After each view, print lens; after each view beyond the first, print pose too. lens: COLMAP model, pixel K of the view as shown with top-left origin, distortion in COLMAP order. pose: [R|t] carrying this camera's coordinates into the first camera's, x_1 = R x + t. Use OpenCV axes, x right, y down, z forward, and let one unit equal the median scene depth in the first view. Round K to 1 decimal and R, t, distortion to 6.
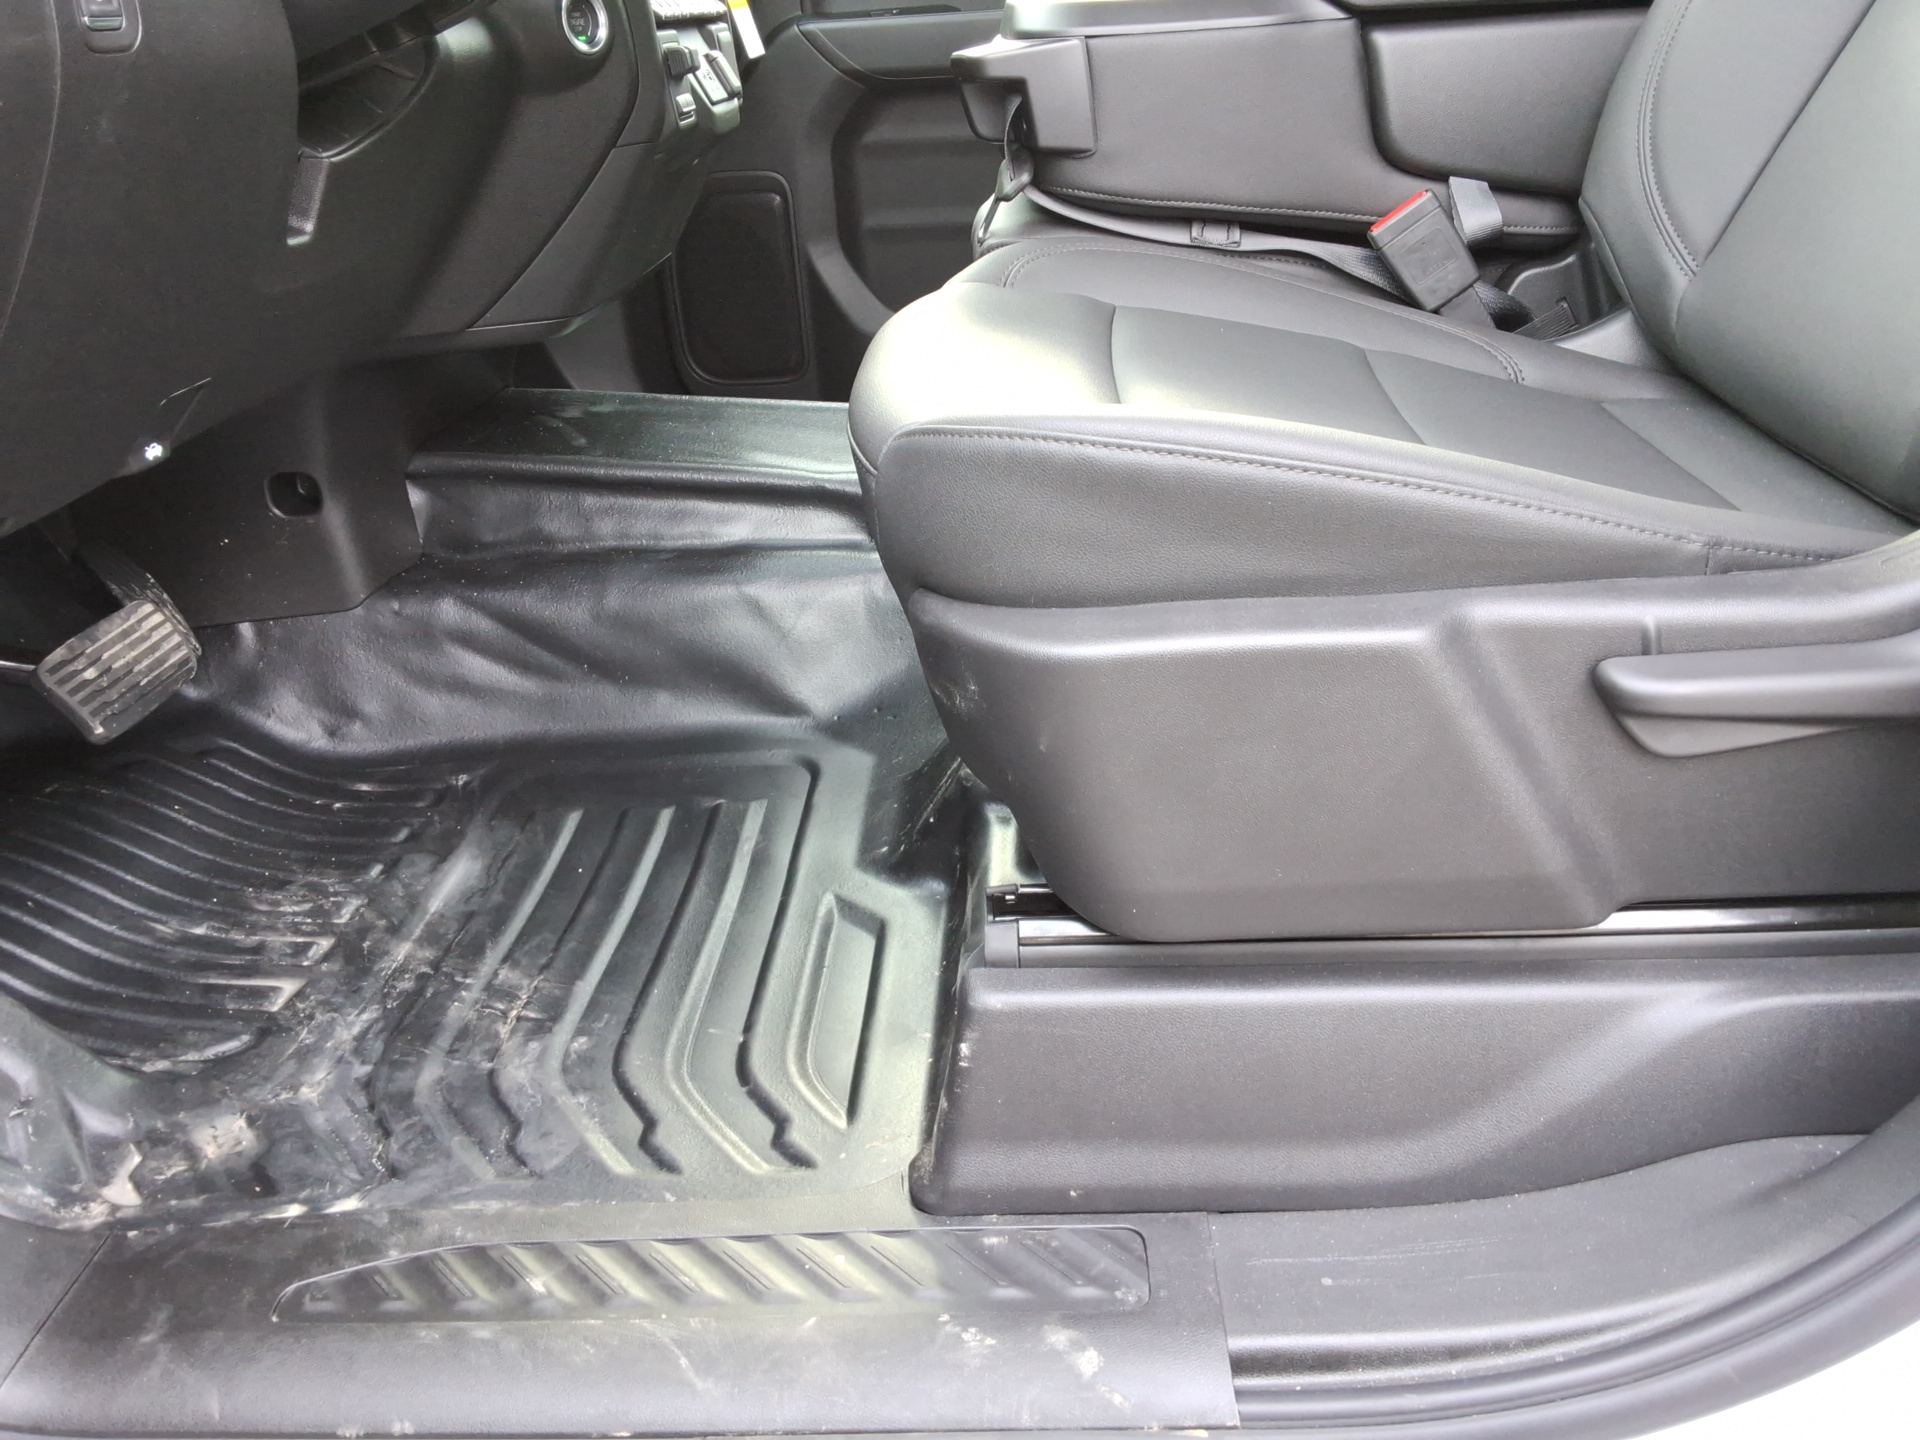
lens RADIAL K [[1539.3, 0, 973.7], [0, 1539.3, 696.7], [0, 0, 1]] dist [0.131531, -0.210672]
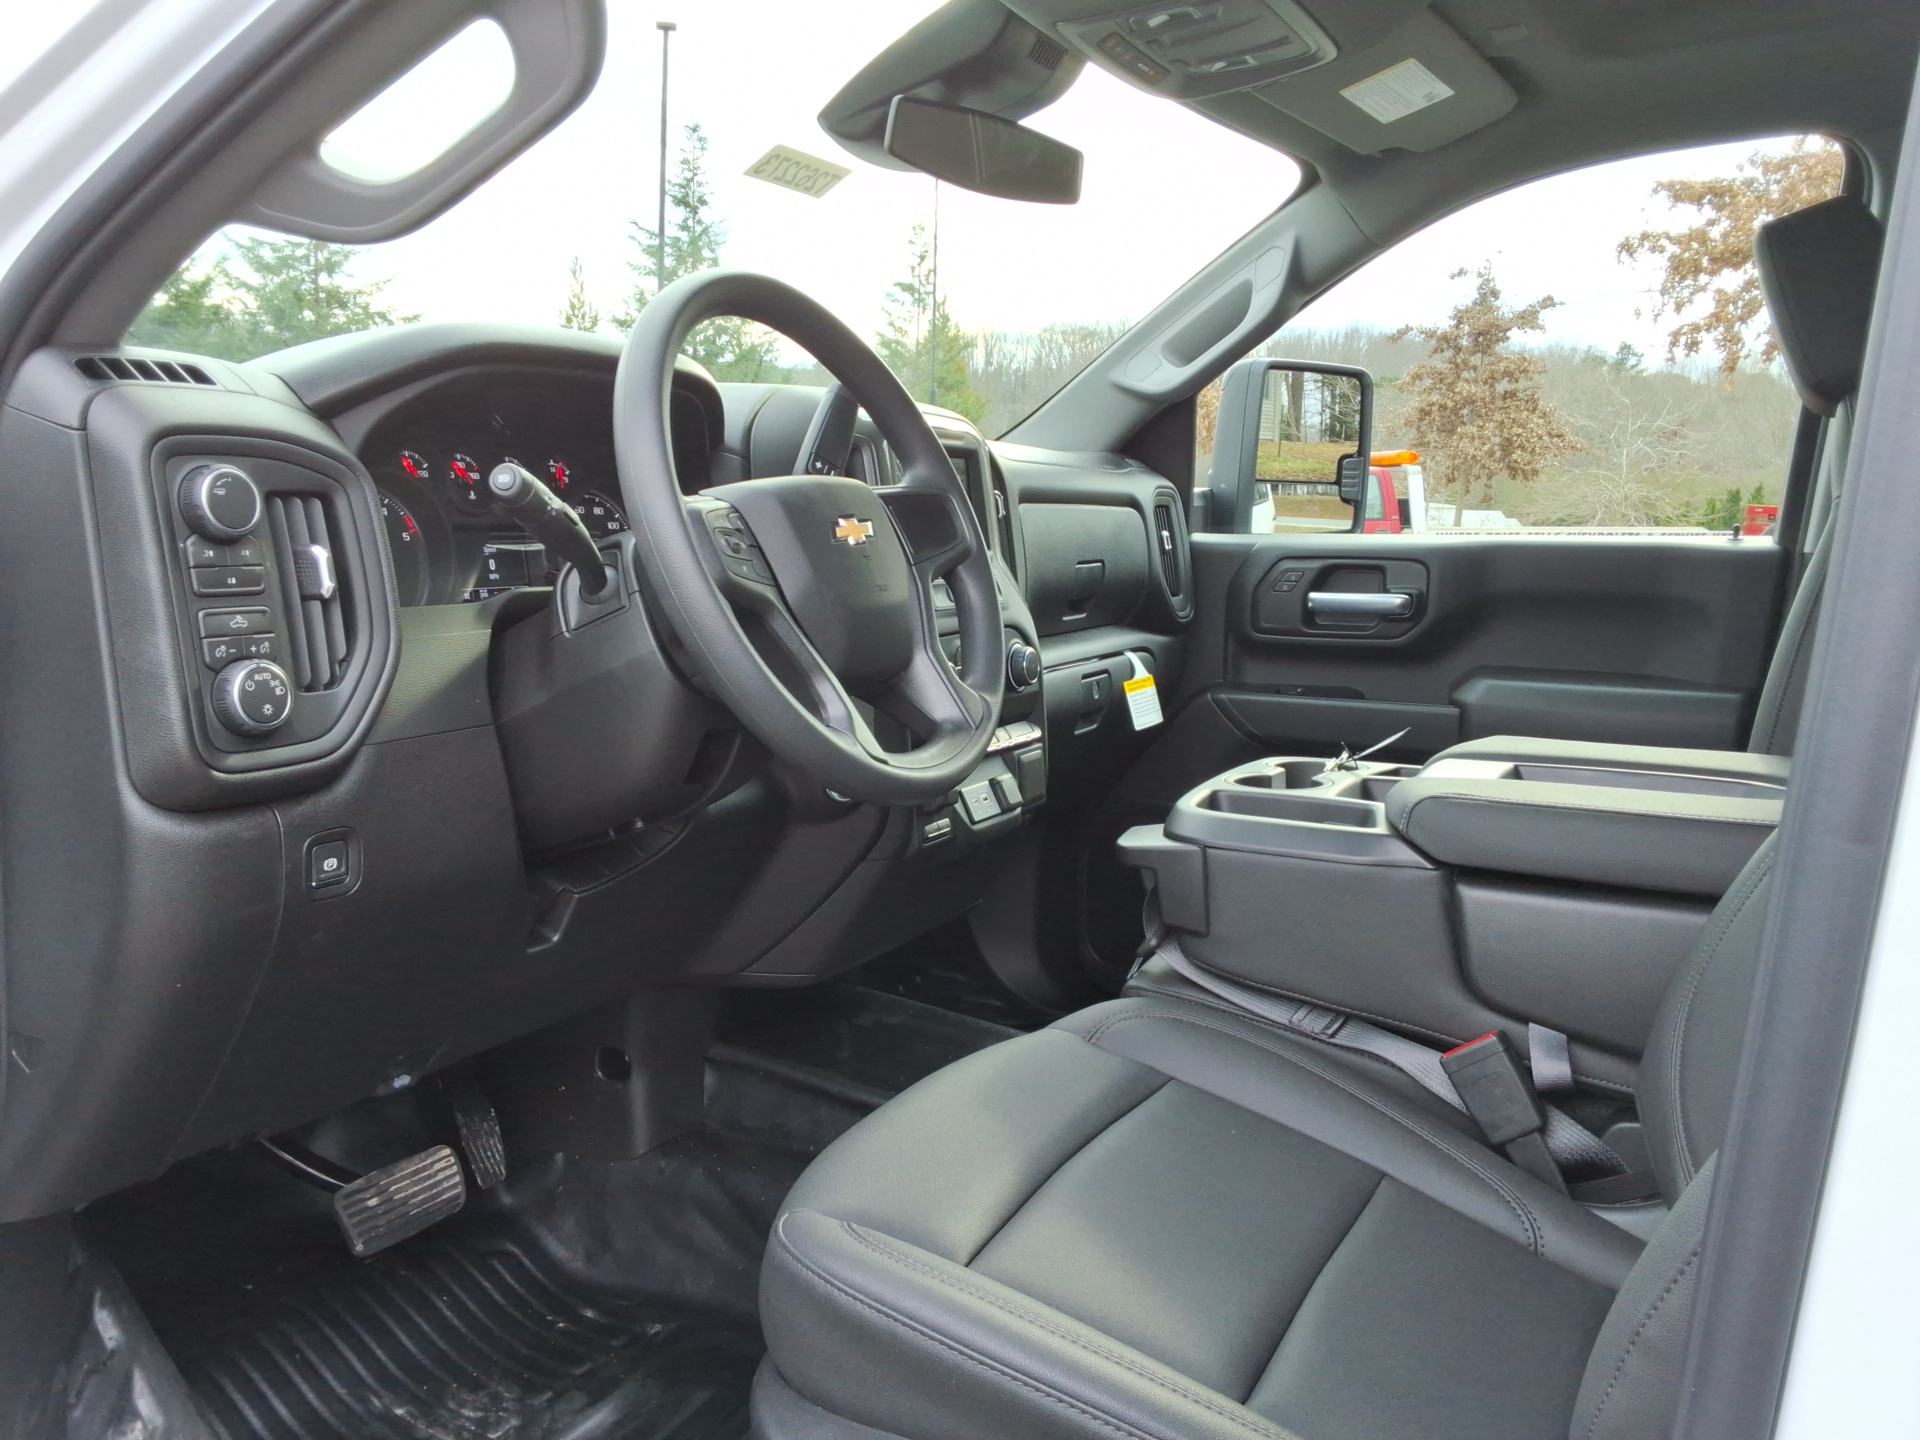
lens RADIAL K [[1532.4, 0, 978.3], [0, 1532.4, 705.0], [0, 0, 1]] dist [0.127118, -0.201922]
pose [[0.900580, 0.122665, -0.417025, 0.398512], [-0.236280, 0.943395, -0.232761, -0.211003], [0.364867, 0.308154, 0.878586, -0.139776]]
